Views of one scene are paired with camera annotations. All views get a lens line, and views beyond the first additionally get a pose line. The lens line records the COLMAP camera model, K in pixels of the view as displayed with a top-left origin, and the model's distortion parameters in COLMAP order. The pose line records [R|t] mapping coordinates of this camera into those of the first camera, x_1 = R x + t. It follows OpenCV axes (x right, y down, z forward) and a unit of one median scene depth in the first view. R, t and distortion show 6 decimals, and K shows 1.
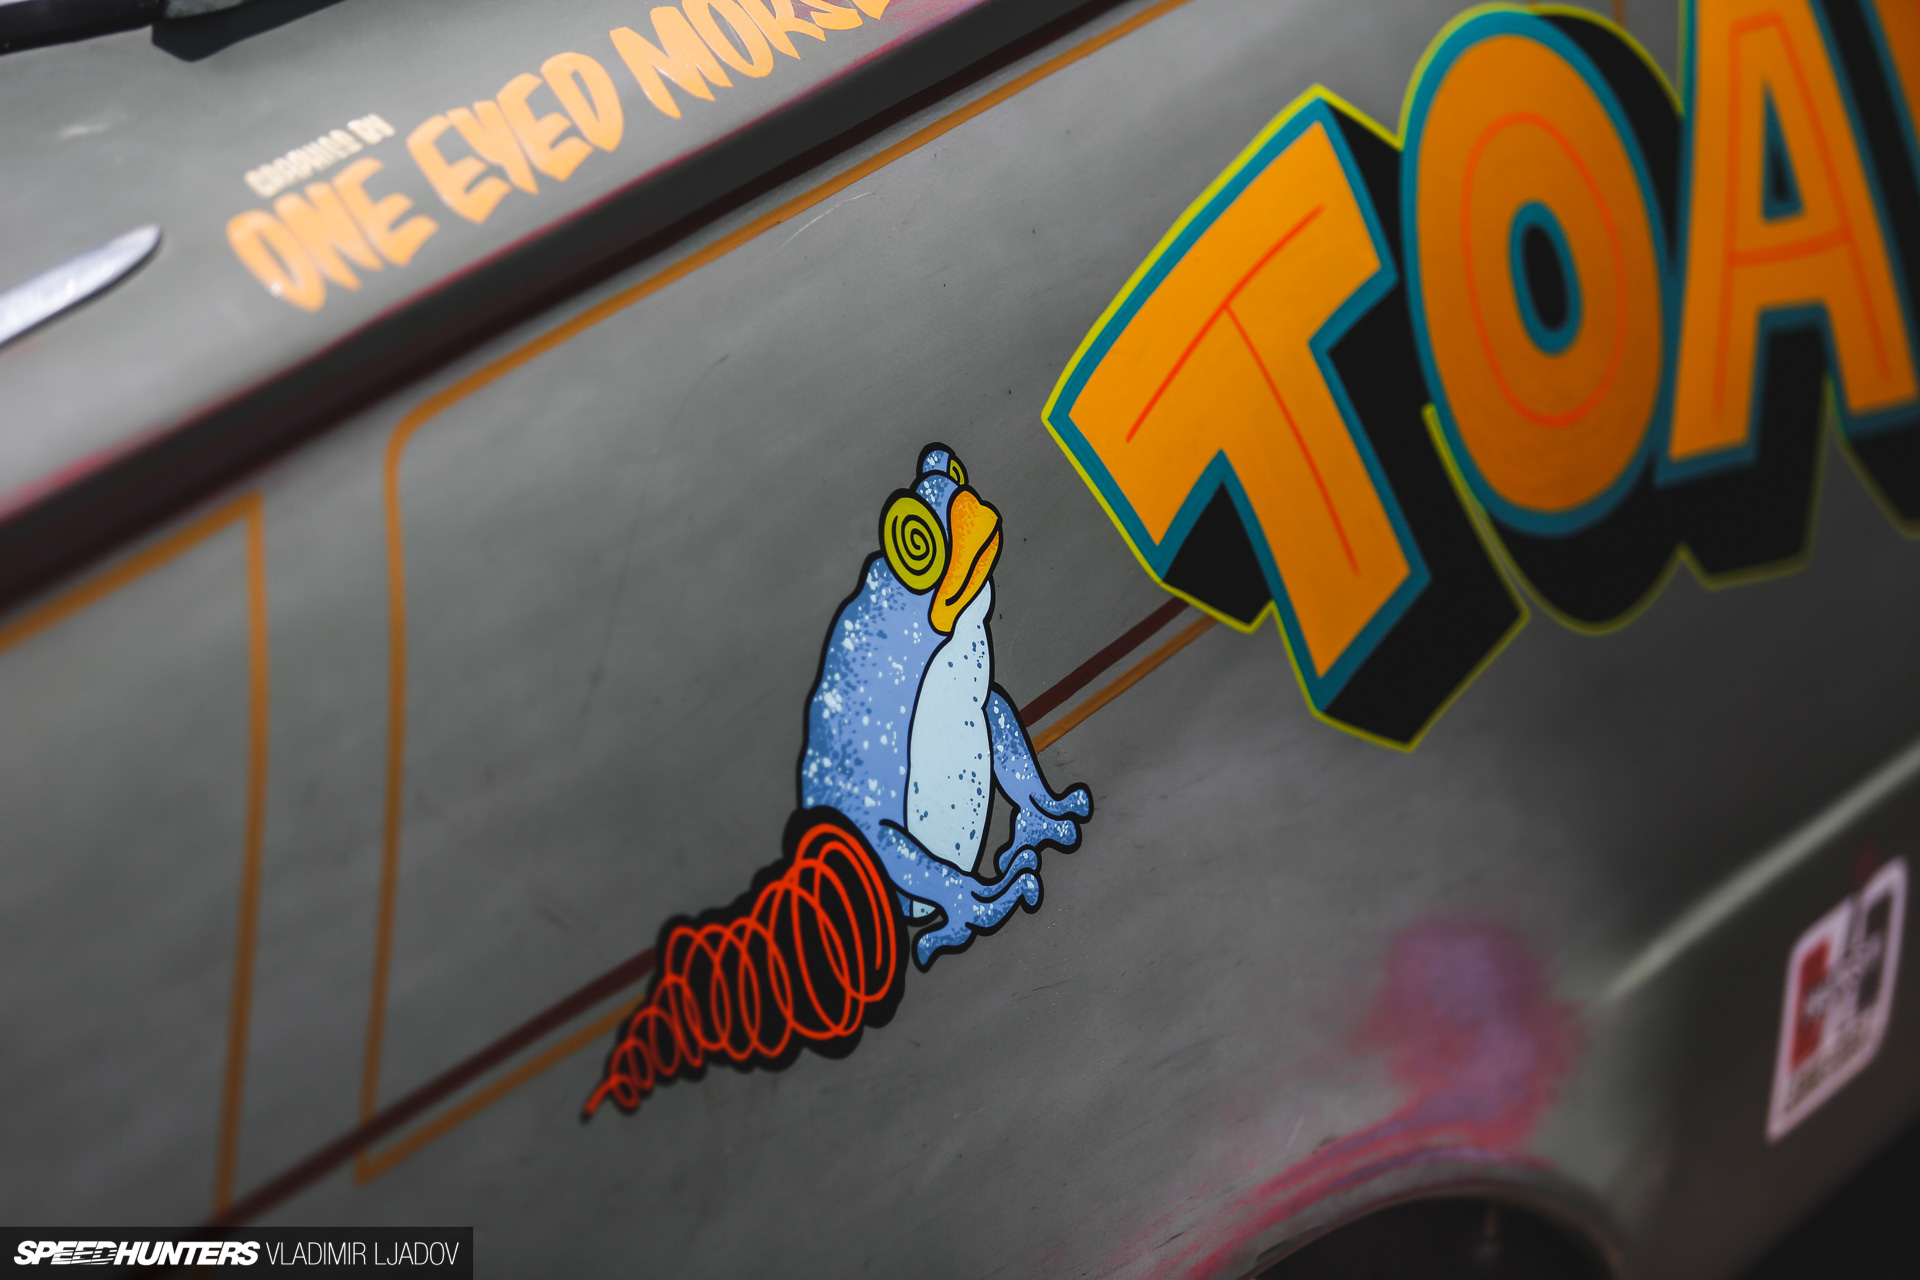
lens RADIAL K [[7056.1, 0, 959.0], [0, 7056.1, 639.7], [0, 0, 1]] dist [0.003737, 0.000000]
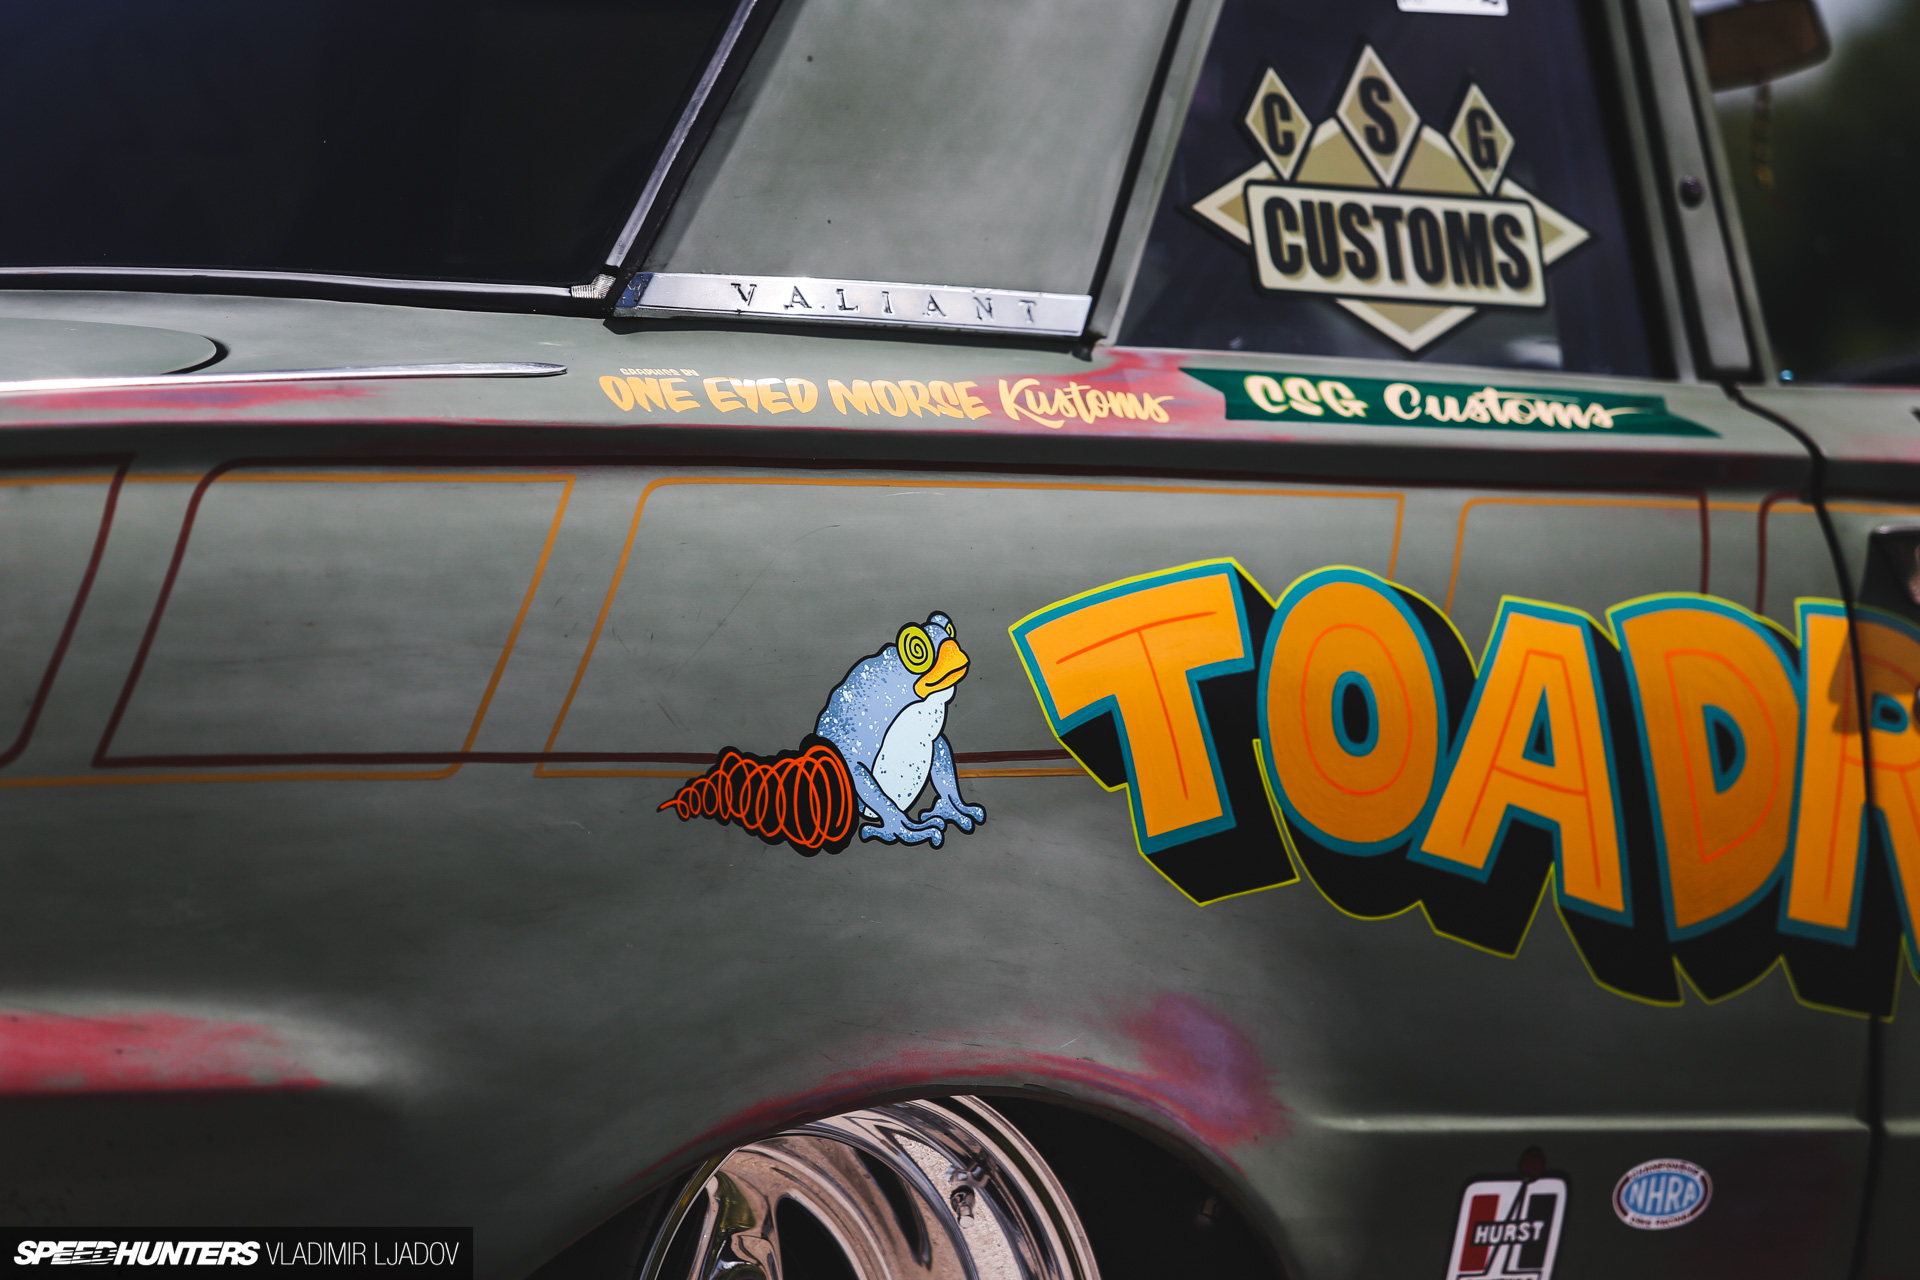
lens RADIAL K [[11133.0, 0, 960.3], [0, 11133.0, 640.7], [0, 0, 1]] dist [0.974392, 0.000000]
pose [[0.955699, 0.175982, -0.235943, 0.741502], [-0.241906, 0.926268, -0.288980, 0.882857], [0.167691, 0.333254, 0.927804, -1.896437]]
